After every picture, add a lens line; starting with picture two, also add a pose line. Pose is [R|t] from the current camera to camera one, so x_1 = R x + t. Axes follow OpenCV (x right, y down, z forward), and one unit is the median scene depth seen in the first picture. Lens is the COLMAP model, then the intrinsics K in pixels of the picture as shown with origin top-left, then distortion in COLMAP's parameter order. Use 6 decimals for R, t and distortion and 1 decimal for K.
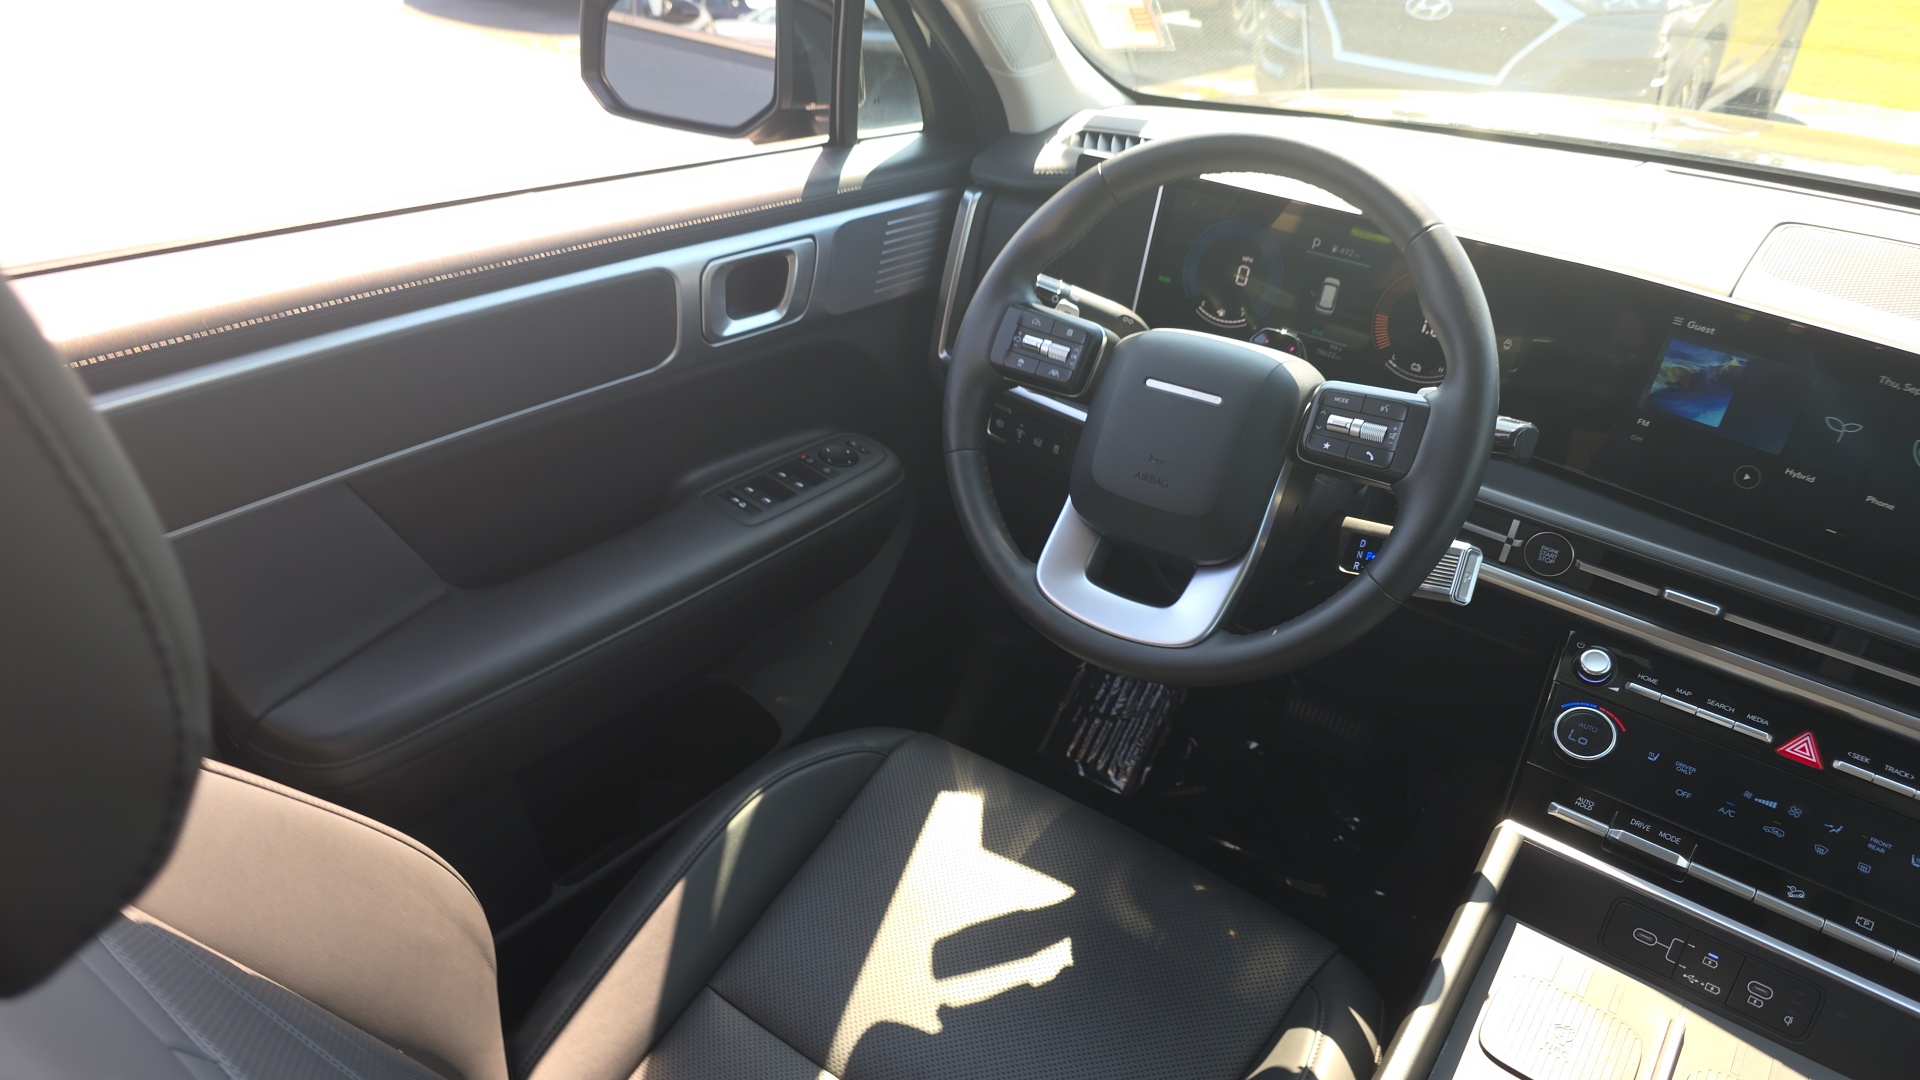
lens RADIAL K [[1299.7, 0, 929.3], [0, 1299.7, 541.2], [0, 0, 1]] dist [0.060938, -0.059356]
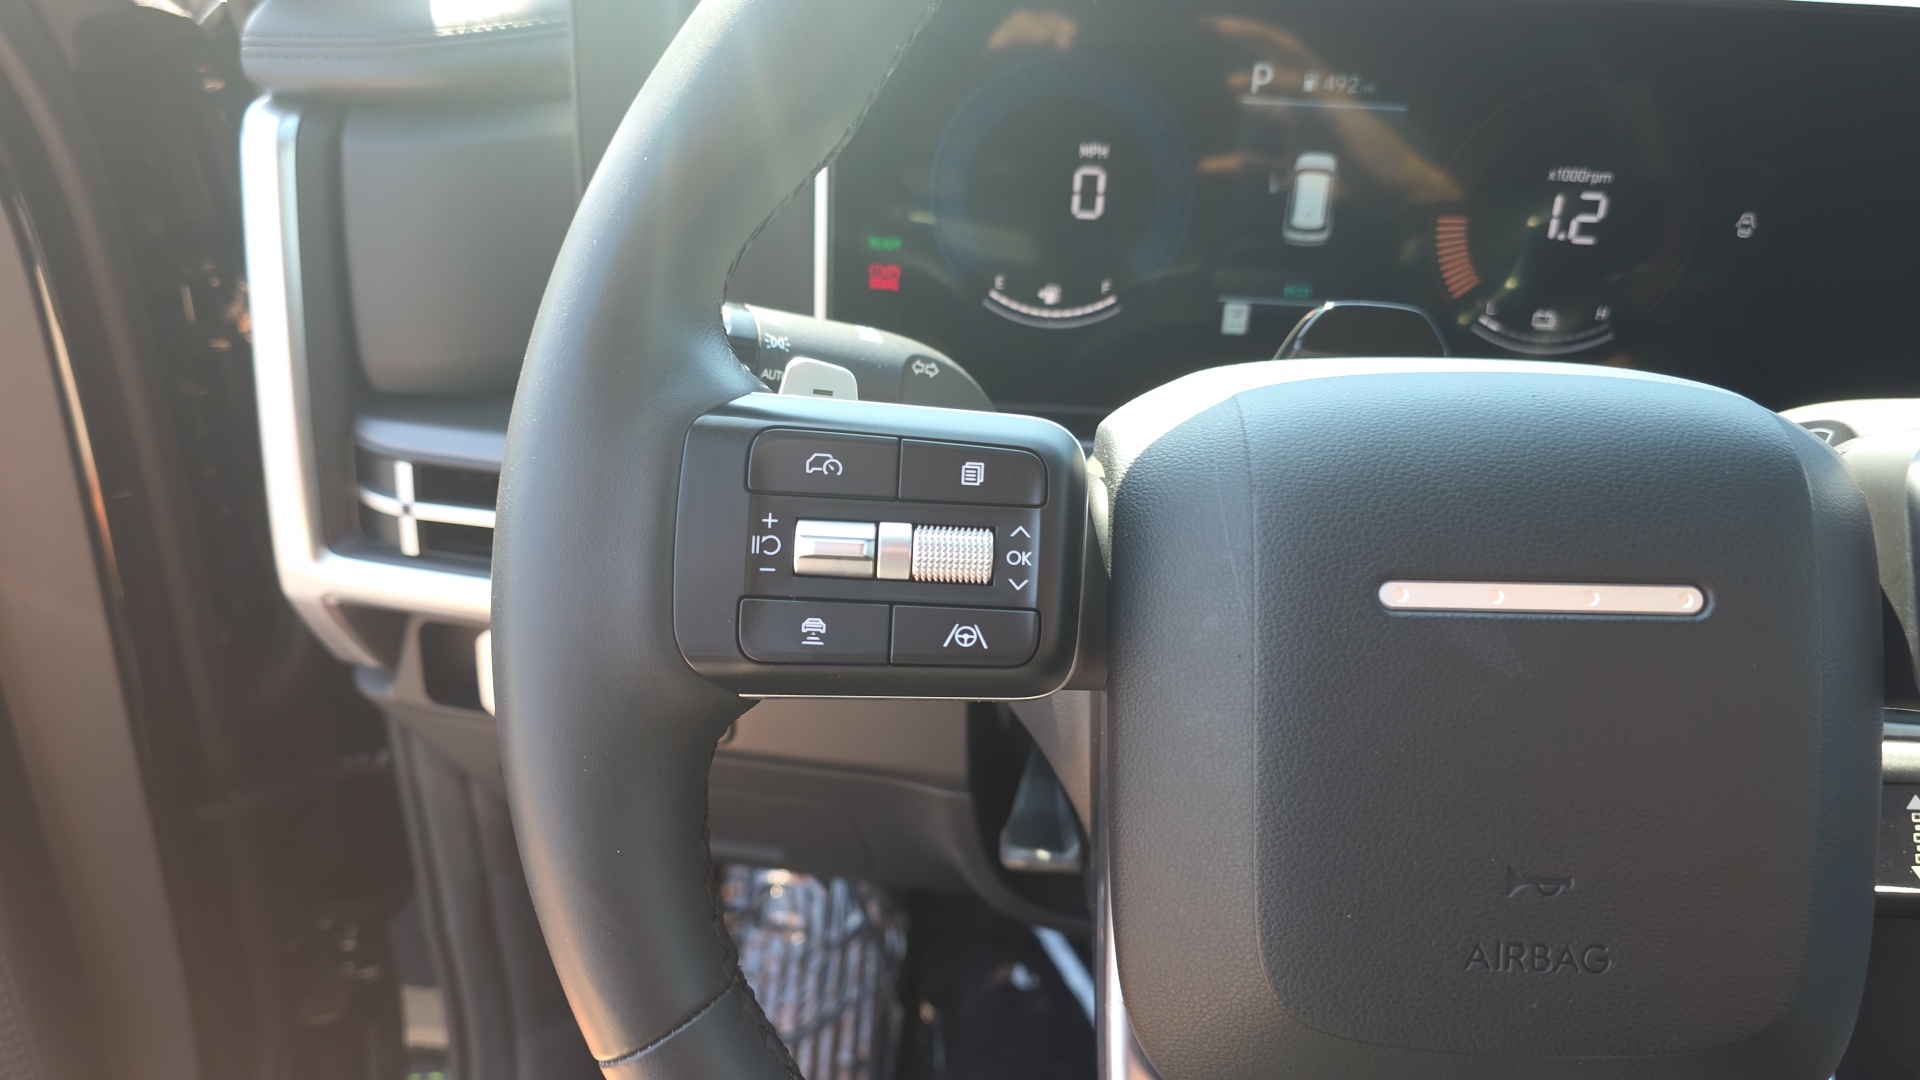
lens RADIAL K [[1349.1, 0, 941.5], [0, 1349.1, 551.0], [0, 0, 1]] dist [0.034978, -0.069000]
pose [[0.835901, -0.299556, 0.459931, -0.025971], [0.293100, 0.952079, 0.087401, -0.178556], [-0.464072, 0.061747, 0.883643, 0.796115]]
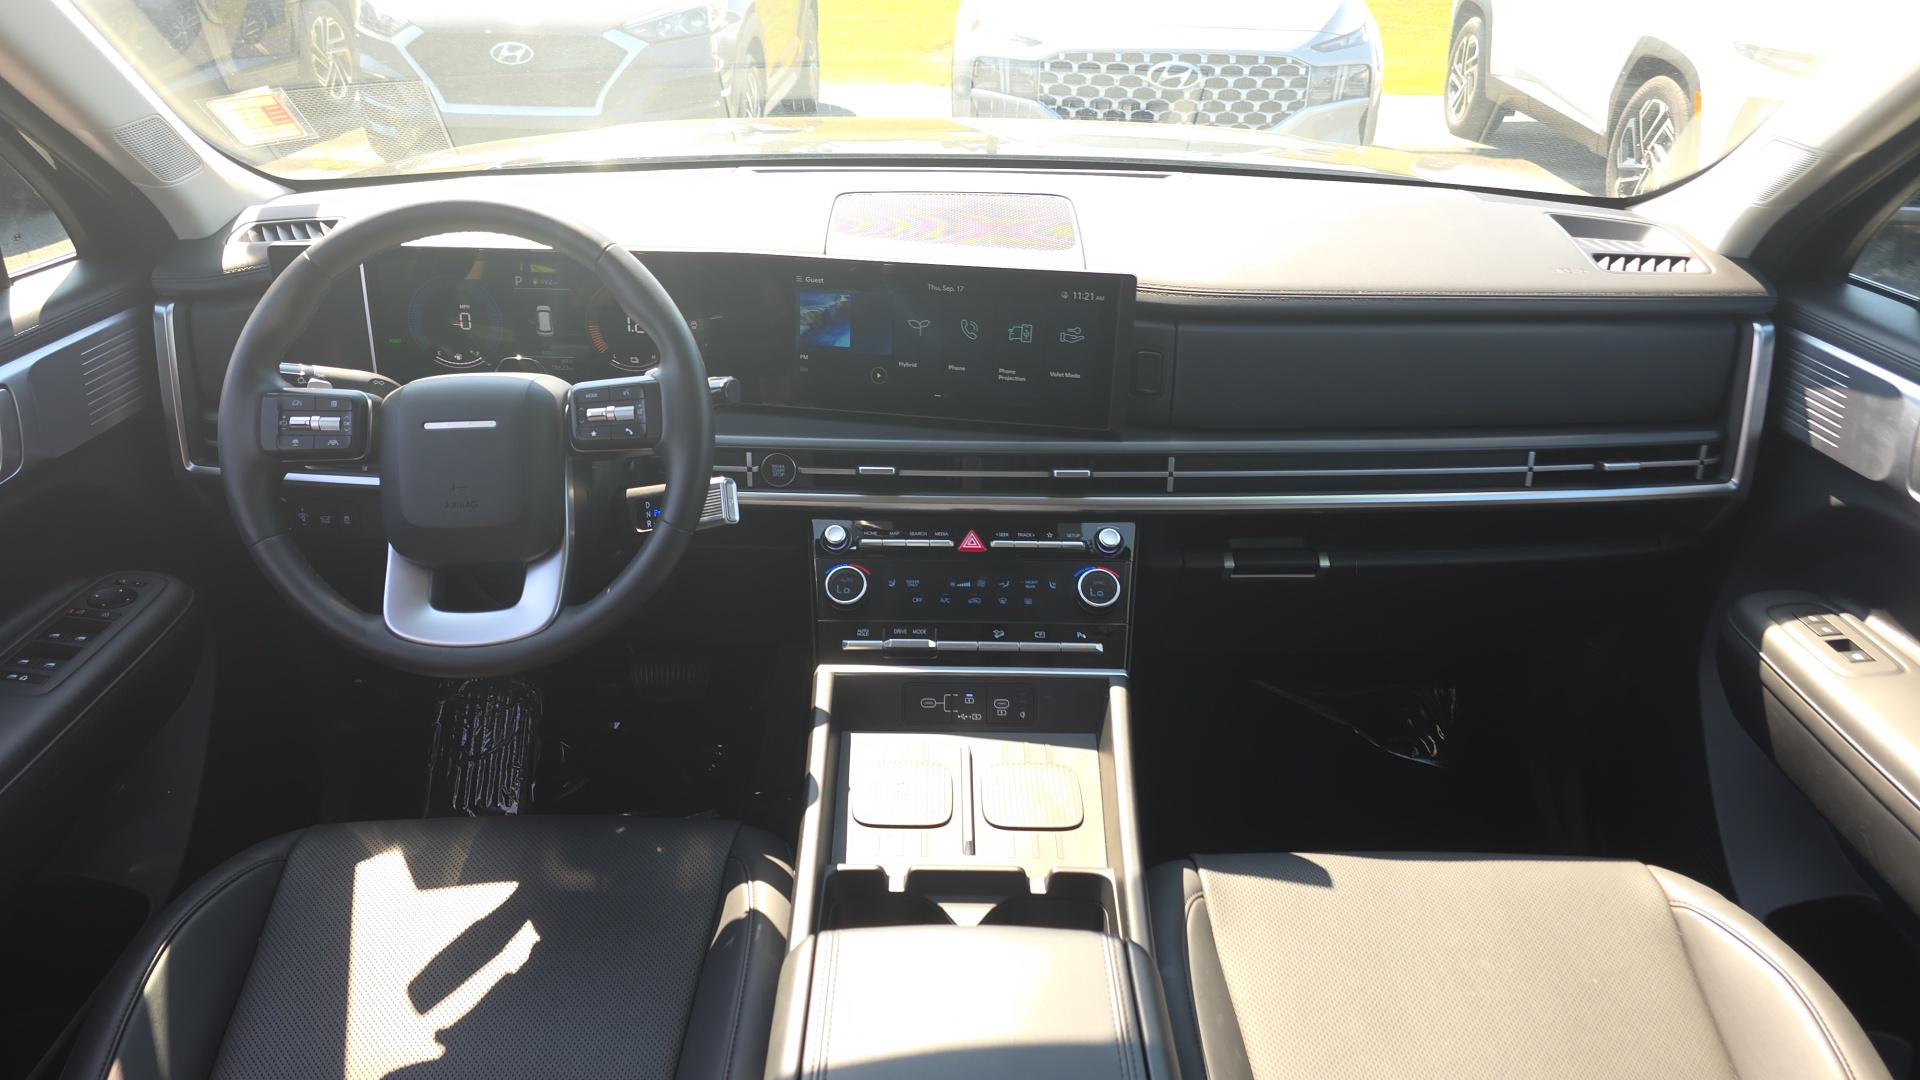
lens RADIAL K [[1266.8, 0, 937.0], [0, 1266.8, 543.4], [0, 0, 1]] dist [0.078664, -0.090484]
pose [[0.795156, -0.323847, 0.512689, -0.081774], [0.334657, 0.939402, 0.074349, 0.039918], [-0.505699, 0.112456, 0.855349, -0.167735]]
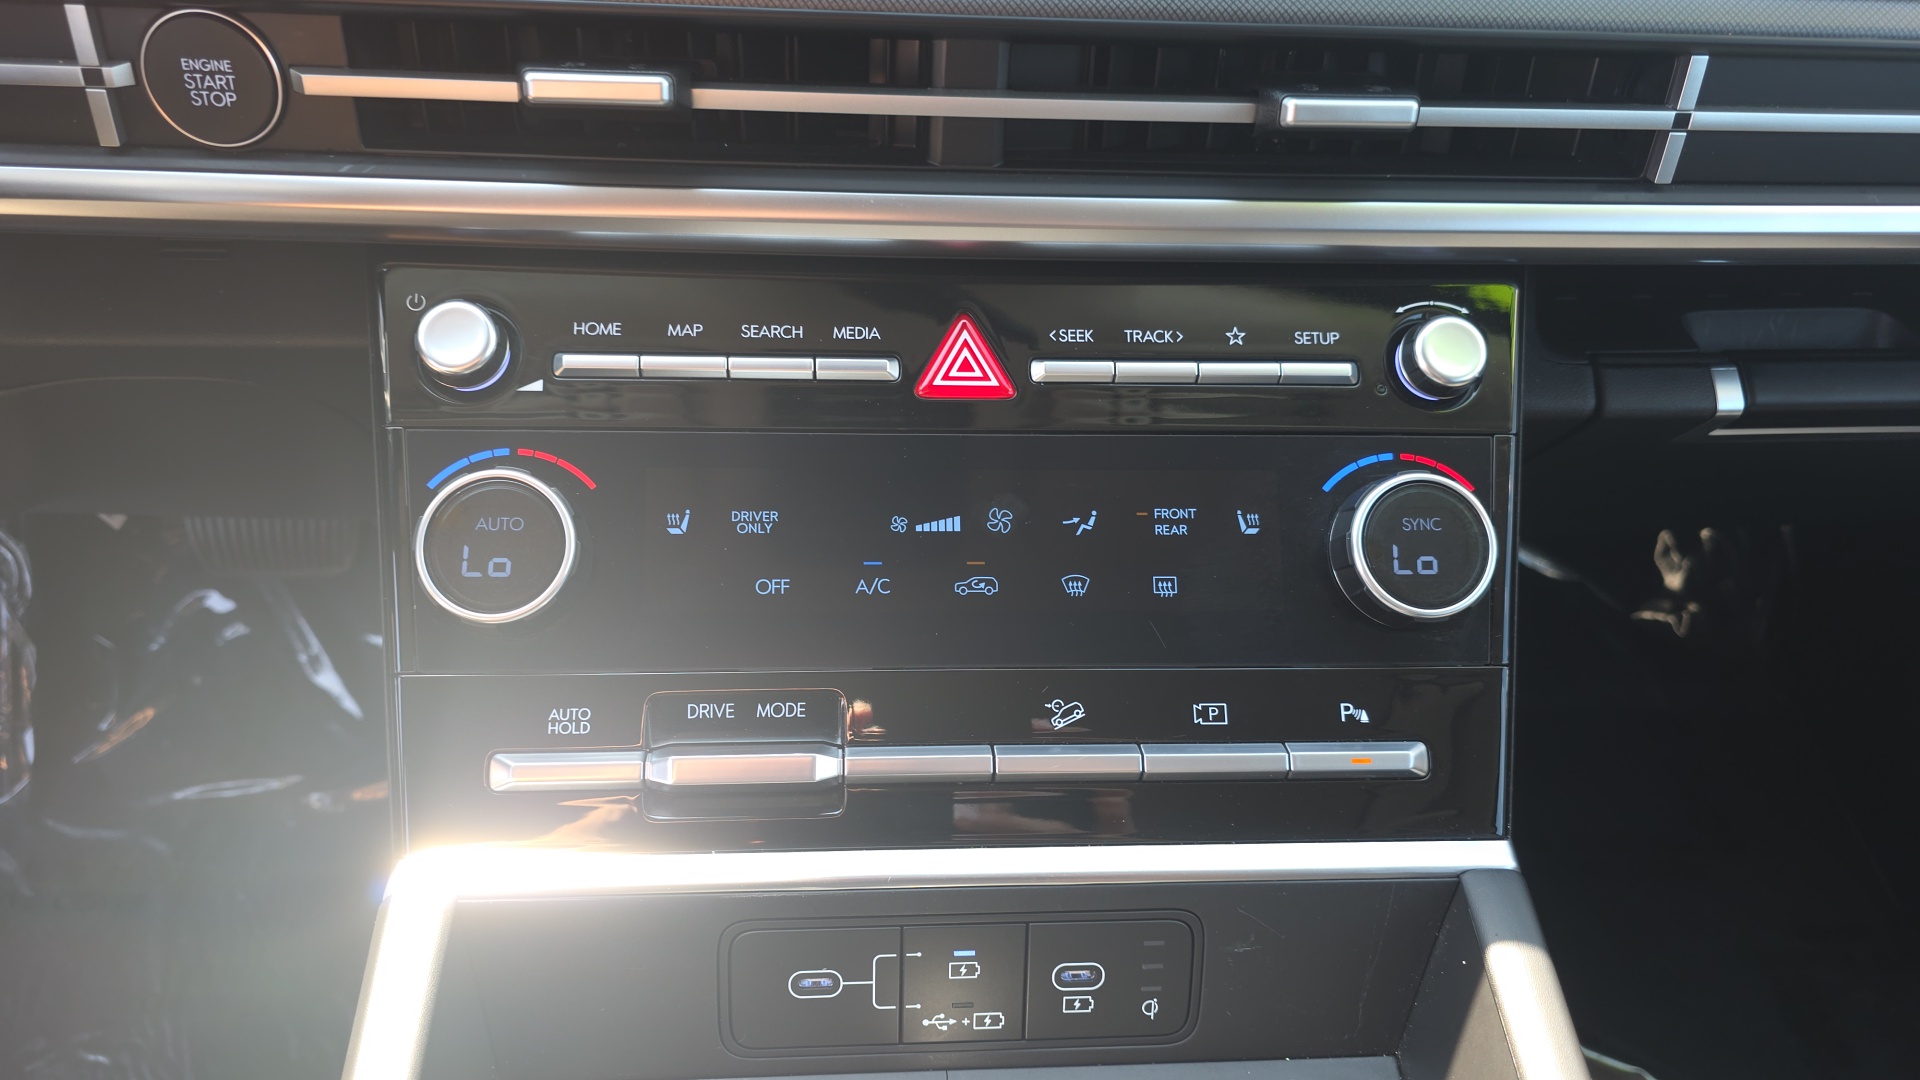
lens RADIAL K [[1326.3, 0, 938.2], [0, 1326.3, 543.7], [0, 0, 1]] dist [0.078187, -0.127495]
pose [[0.756527, -0.460016, 0.464815, 0.417217], [0.317754, 0.879796, 0.353540, 0.055004], [-0.571577, -0.119765, 0.811761, 0.630994]]
